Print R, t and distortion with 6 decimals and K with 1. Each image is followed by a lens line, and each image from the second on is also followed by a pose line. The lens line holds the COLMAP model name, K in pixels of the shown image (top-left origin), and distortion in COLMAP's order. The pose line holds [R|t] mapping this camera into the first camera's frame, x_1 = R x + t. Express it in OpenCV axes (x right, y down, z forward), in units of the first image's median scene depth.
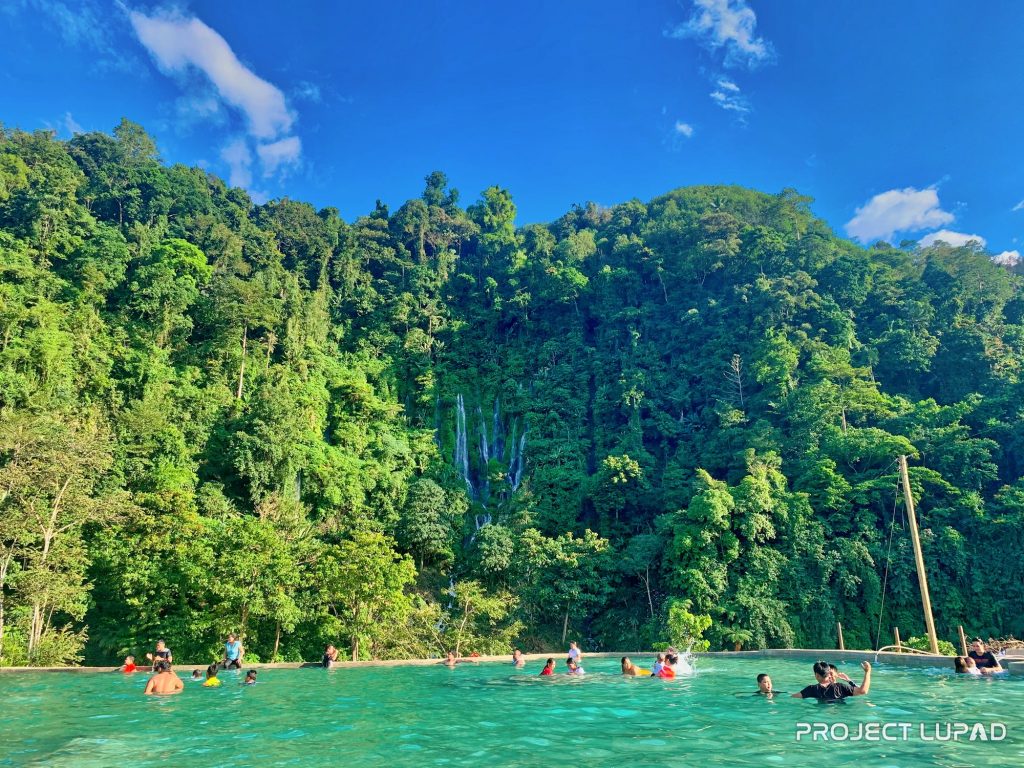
lens RADIAL K [[762.3, 0, 514.3], [0, 762.3, 388.8], [0, 0, 1]] dist [0.013760, -0.021515]
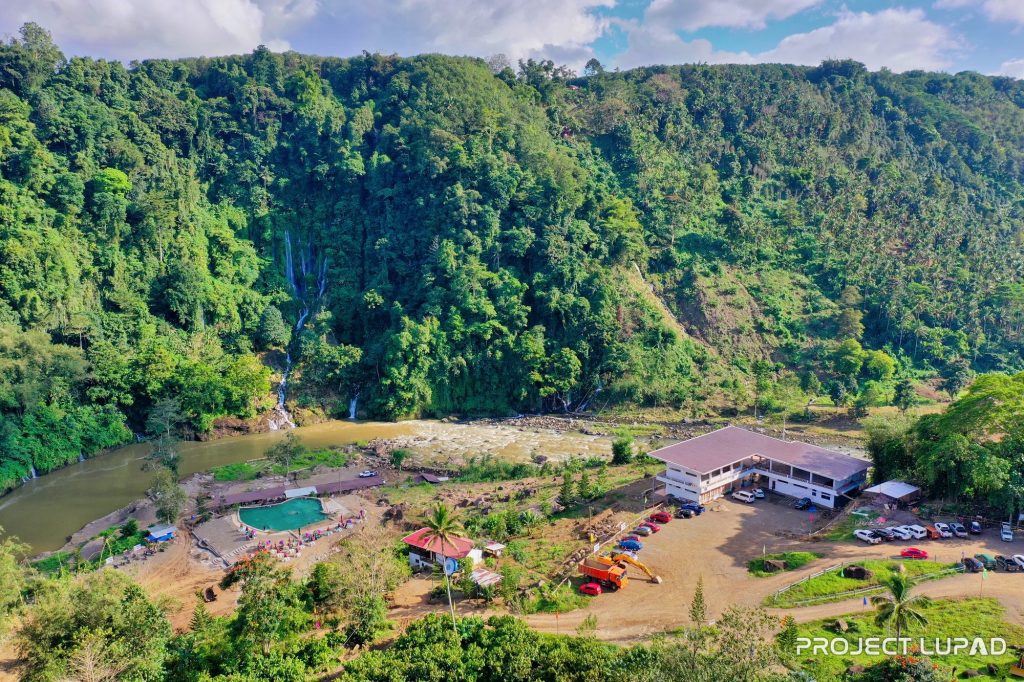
lens RADIAL K [[793.8, 0, 510.5], [0, 793.8, 337.6], [0, 0, 1]] dist [-0.025081, -0.001163]
pose [[0.983920, -0.021589, 0.177302, 0.116077], [-0.059963, 0.895131, 0.441752, -0.682679], [-0.168246, -0.445280, 0.879442, -0.842748]]
